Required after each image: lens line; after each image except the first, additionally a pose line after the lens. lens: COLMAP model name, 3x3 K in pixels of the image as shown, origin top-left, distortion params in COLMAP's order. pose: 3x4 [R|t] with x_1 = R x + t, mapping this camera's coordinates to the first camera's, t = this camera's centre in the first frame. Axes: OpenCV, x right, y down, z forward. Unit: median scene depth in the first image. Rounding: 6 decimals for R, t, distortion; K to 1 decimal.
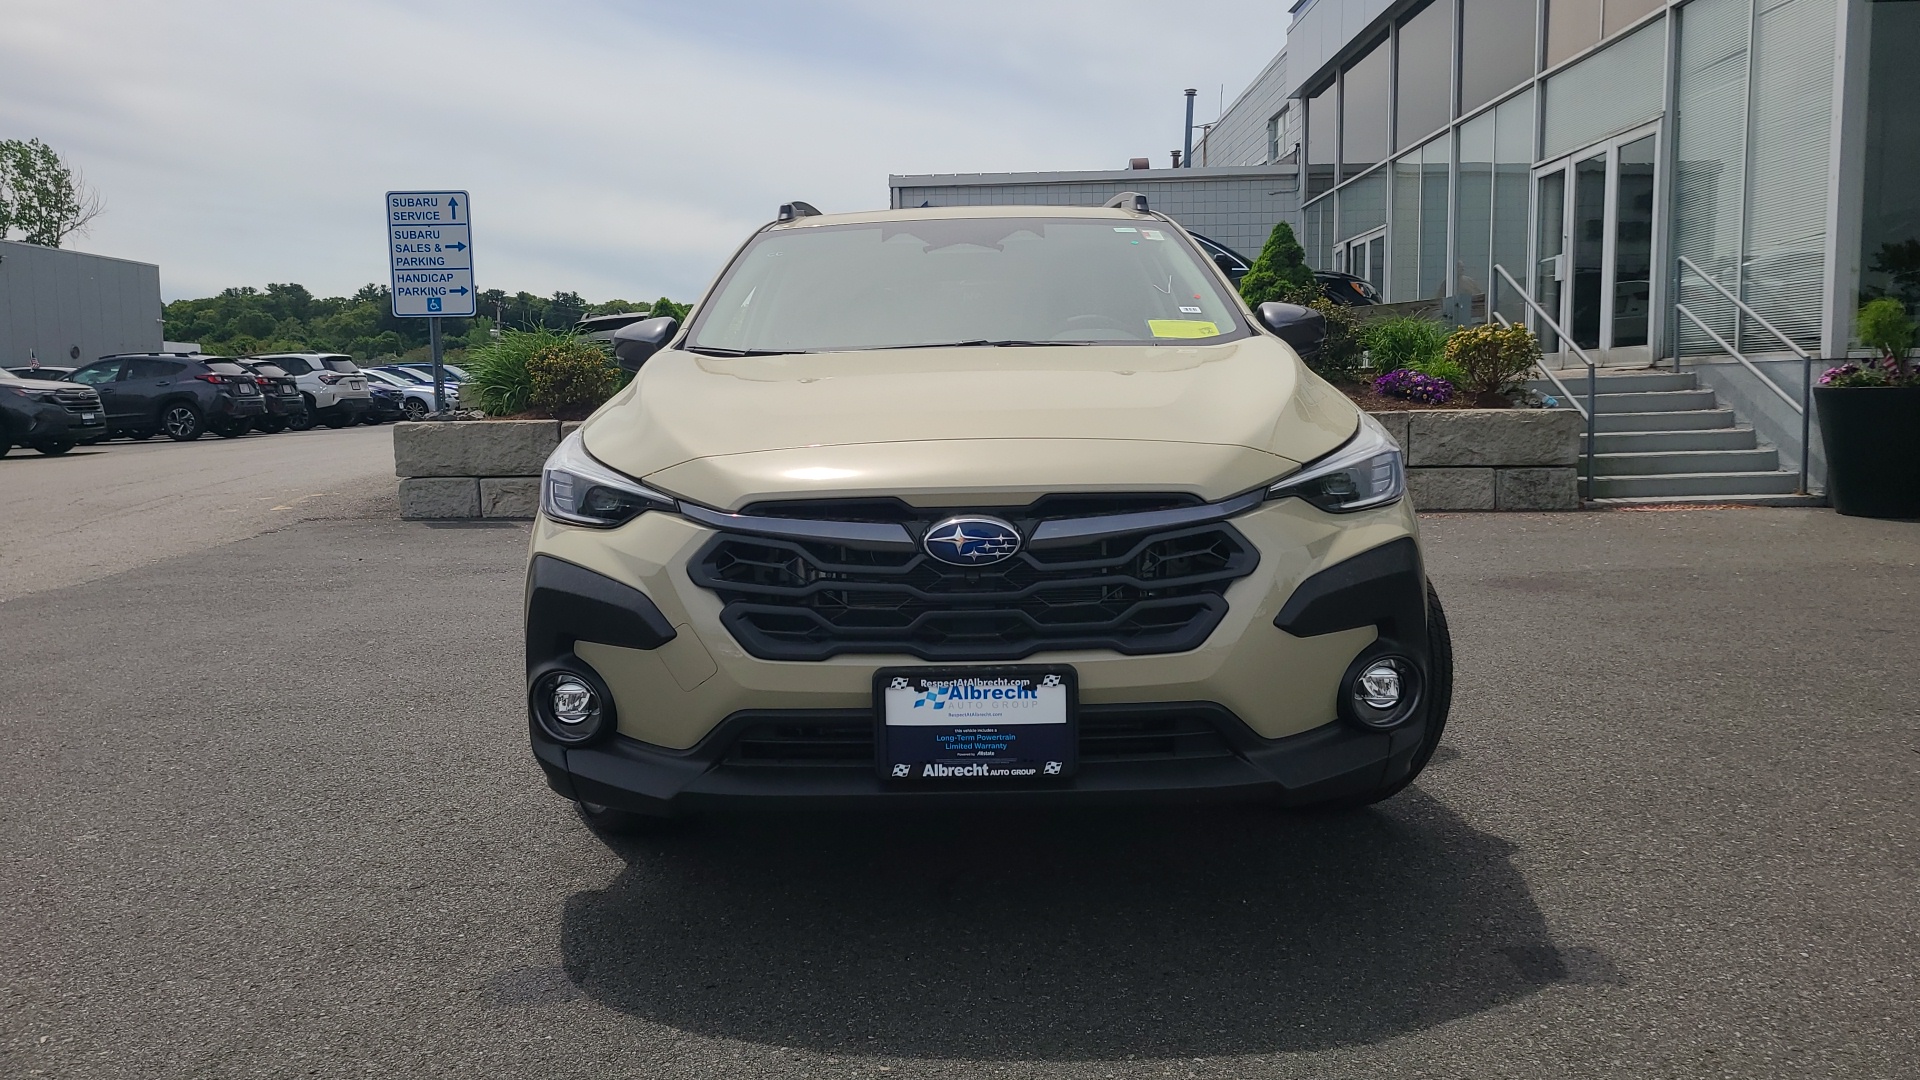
lens RADIAL K [[1412.6, 0, 930.2], [0, 1412.6, 558.3], [0, 0, 1]] dist [0.062565, -0.048518]
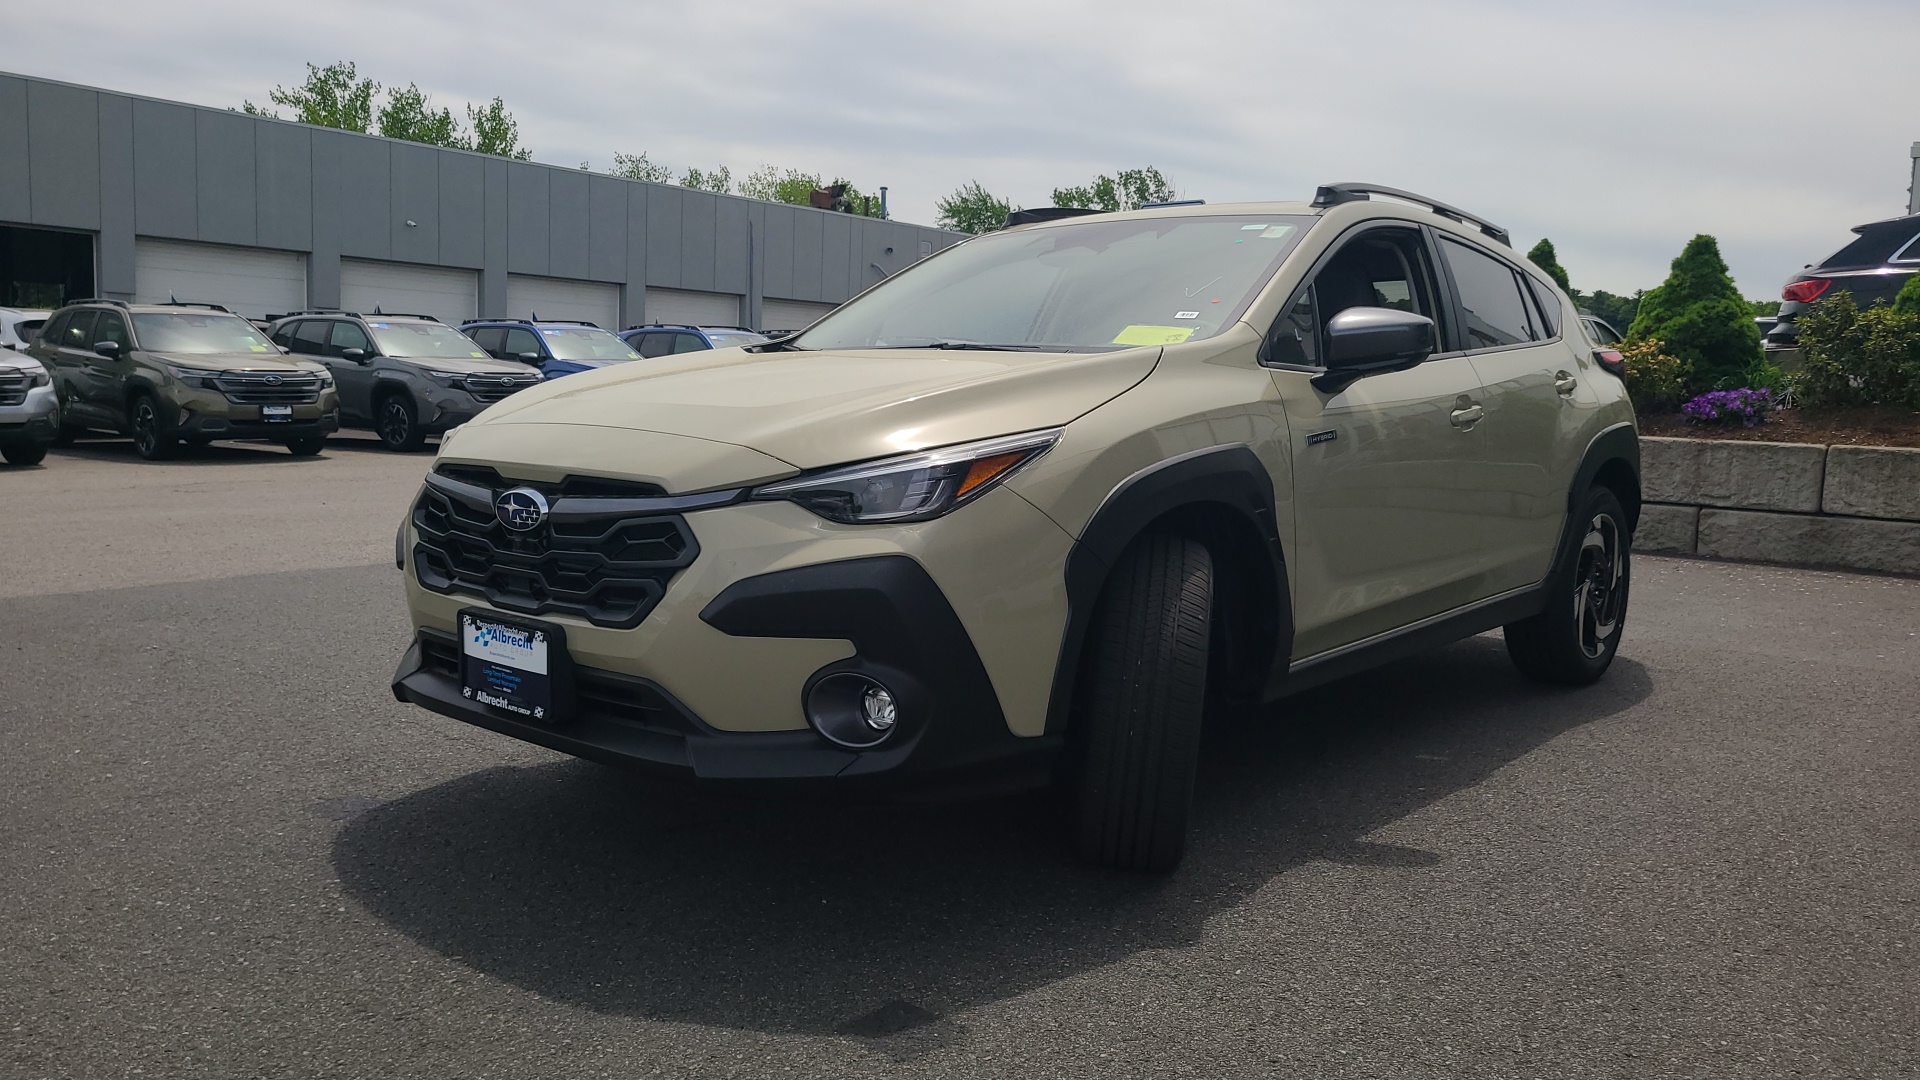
lens RADIAL K [[1412.6, 0, 930.2], [0, 1412.6, 558.3], [0, 0, 1]] dist [0.062565, -0.048518]
pose [[0.762737, 0.114130, -0.636559, 1.028191], [-0.114478, 0.992588, 0.040795, -0.058183], [0.636496, 0.041756, 0.770149, 0.303857]]
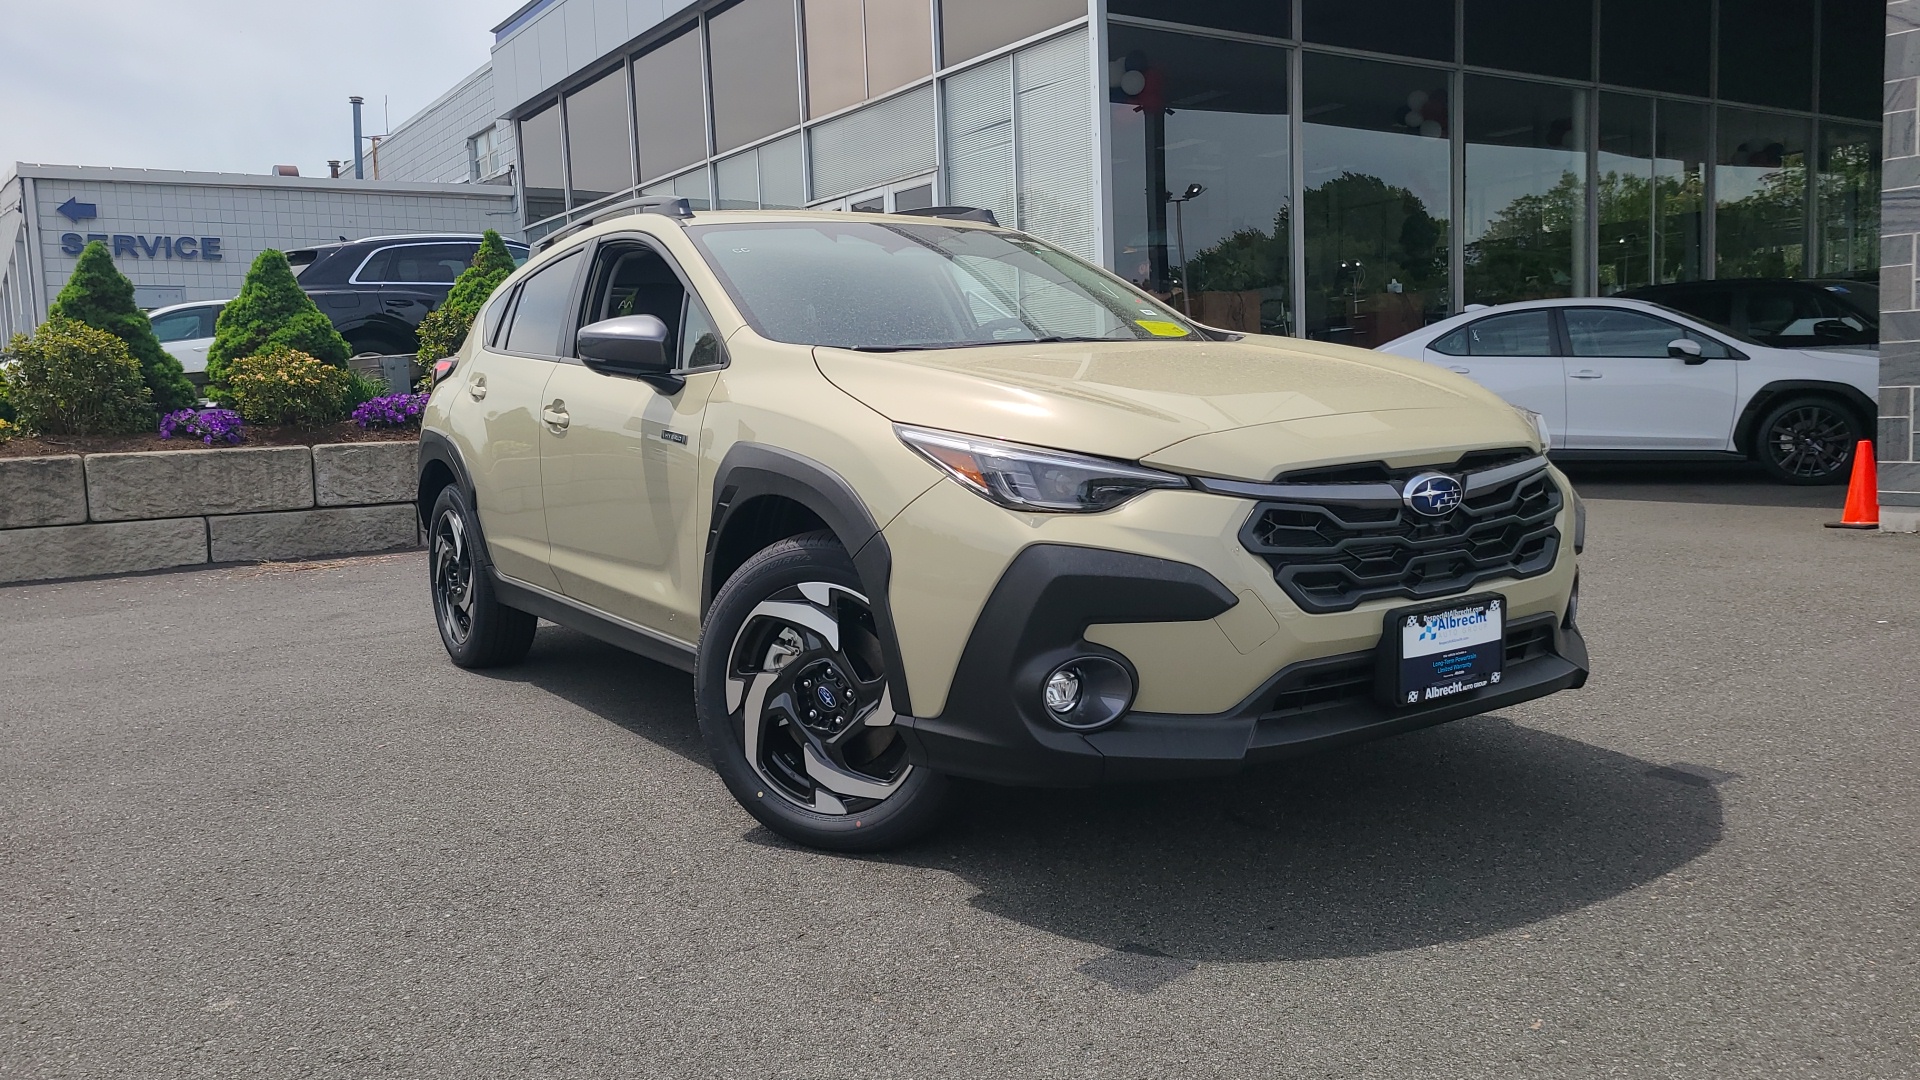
lens RADIAL K [[1412.6, 0, 930.2], [0, 1412.6, 558.3], [0, 0, 1]] dist [0.062565, -0.048518]
pose [[0.824062, -0.083072, 0.560376, -0.966669], [0.092831, 0.995620, 0.011081, -0.011260], [-0.558842, 0.042889, 0.828164, 0.252442]]
